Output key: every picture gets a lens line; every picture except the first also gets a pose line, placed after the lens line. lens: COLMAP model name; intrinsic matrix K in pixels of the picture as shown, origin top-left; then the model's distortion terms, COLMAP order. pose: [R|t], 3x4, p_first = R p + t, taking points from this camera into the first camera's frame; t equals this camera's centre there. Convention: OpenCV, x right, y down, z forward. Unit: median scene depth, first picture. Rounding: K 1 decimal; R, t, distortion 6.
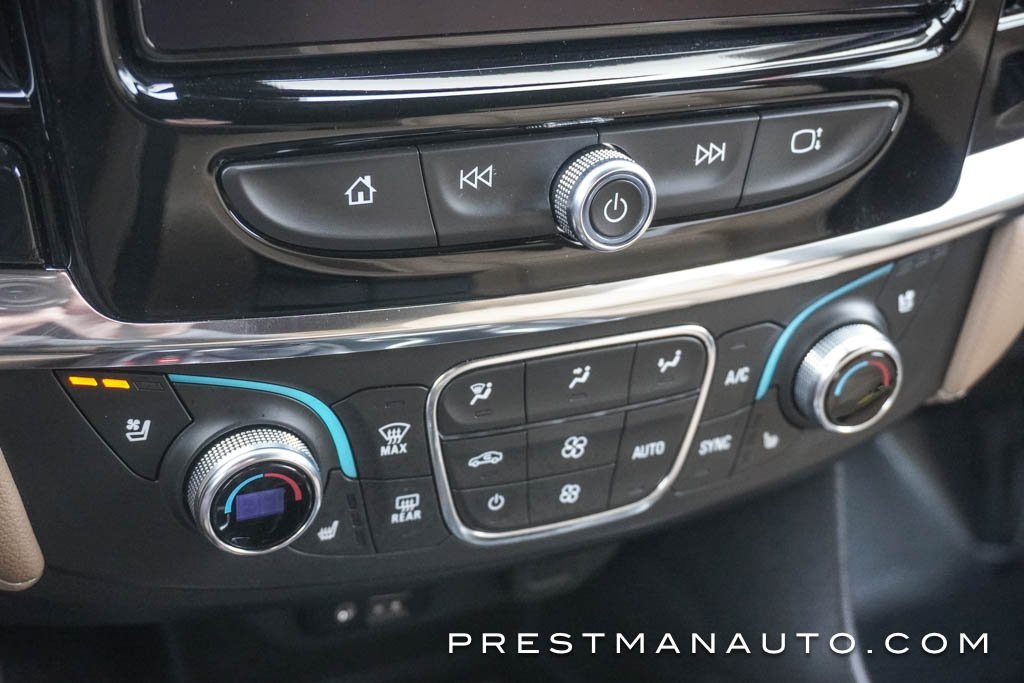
lens RADIAL K [[1398.6, 0, 510.4], [0, 1398.6, 342.3], [0, 0, 1]] dist [0.036931, 0.000000]
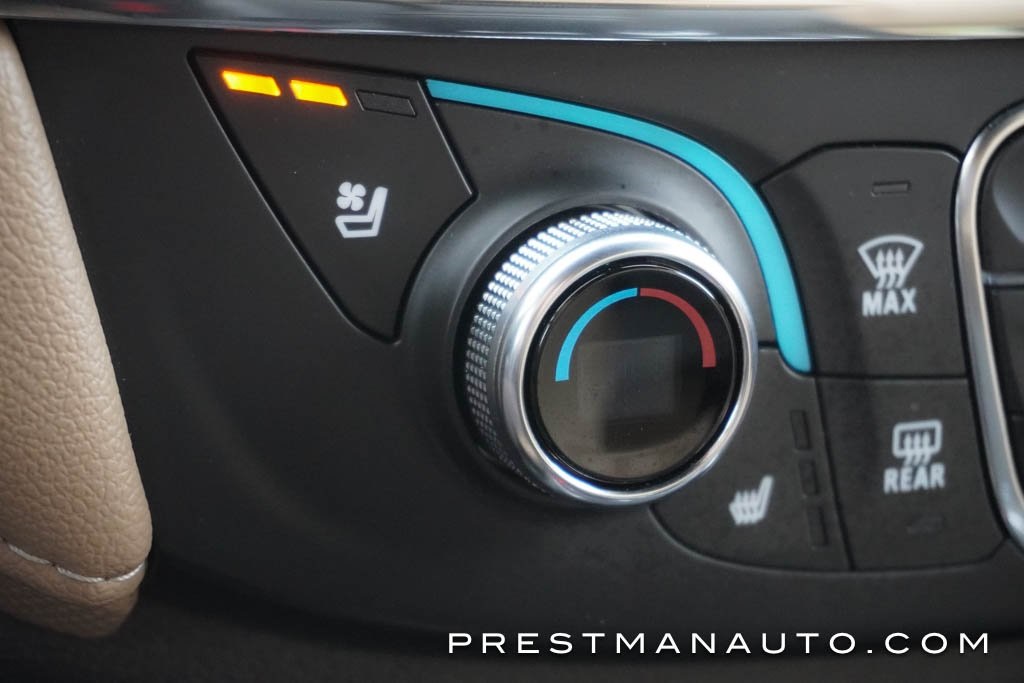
lens RADIAL K [[2155.4, 0, 512.8], [0, 2155.4, 341.8], [0, 0, 1]] dist [0.059203, 0.000000]
pose [[0.995770, -0.062165, -0.067656, -0.158787], [0.041230, 0.960382, -0.275619, 0.278145], [0.082110, 0.271664, 0.958883, 0.315832]]
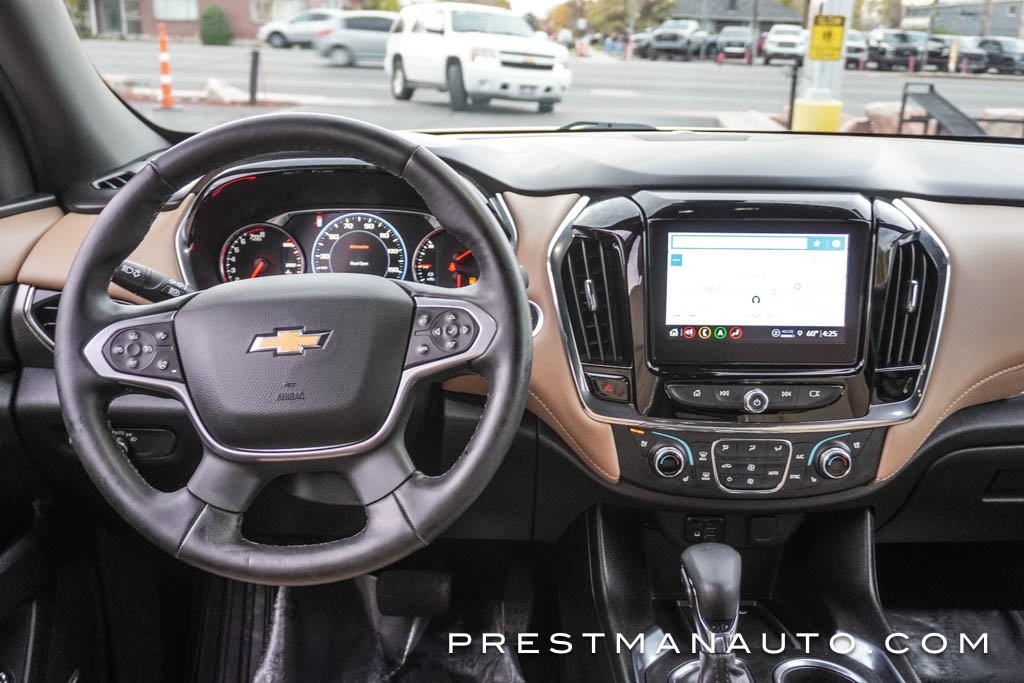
lens RADIAL K [[1009.6, 0, 511.1], [0, 1009.6, 342.7], [0, 0, 1]] dist [-0.044440, 0.000000]
pose [[0.906413, 0.022129, -0.421813, 0.650928], [-0.155301, 0.946138, -0.284084, 0.684858], [0.392807, 0.323005, 0.861028, -1.897674]]
